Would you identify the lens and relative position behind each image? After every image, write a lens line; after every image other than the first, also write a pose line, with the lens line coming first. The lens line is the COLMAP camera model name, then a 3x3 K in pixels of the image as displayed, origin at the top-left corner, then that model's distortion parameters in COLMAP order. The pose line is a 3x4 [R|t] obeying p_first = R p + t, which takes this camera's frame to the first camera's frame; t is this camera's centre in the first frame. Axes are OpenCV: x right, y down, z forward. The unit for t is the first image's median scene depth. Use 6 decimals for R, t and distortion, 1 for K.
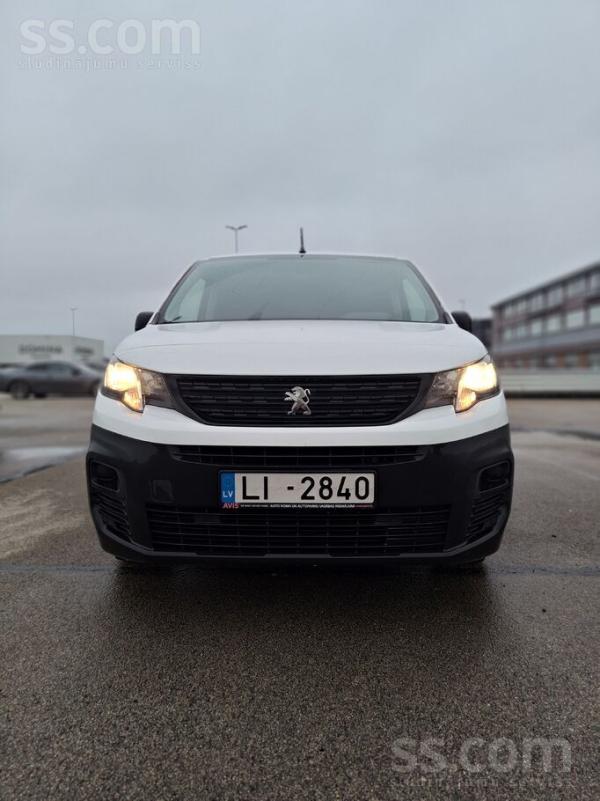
lens RADIAL K [[556.5, 0, 300.0], [0, 556.5, 400.5], [0, 0, 1]] dist [0.071903, -0.079551]
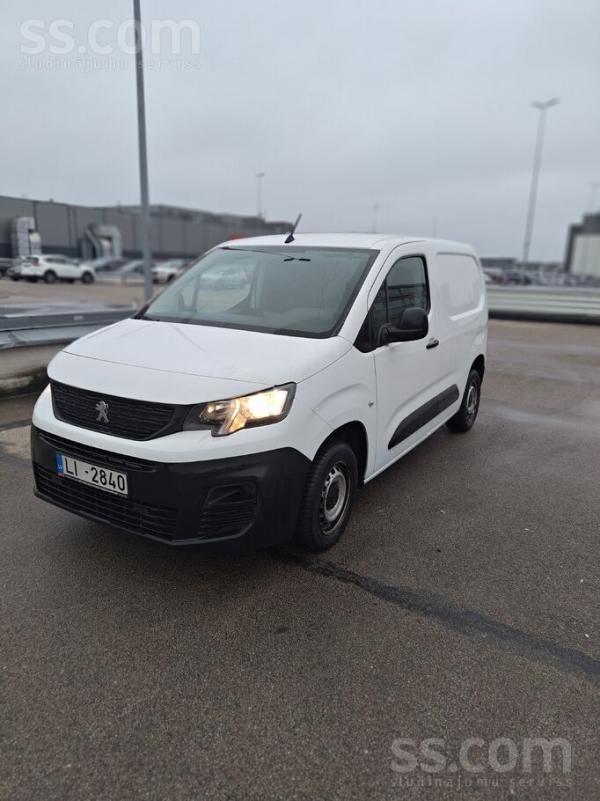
lens RADIAL K [[556.5, 0, 300.0], [0, 556.5, 400.5], [0, 0, 1]] dist [0.071903, -0.079551]
pose [[0.827468, 0.149122, -0.541349, 1.198877], [-0.039051, 0.977040, 0.209448, -0.350367], [0.560153, -0.152172, 0.814293, 0.148882]]
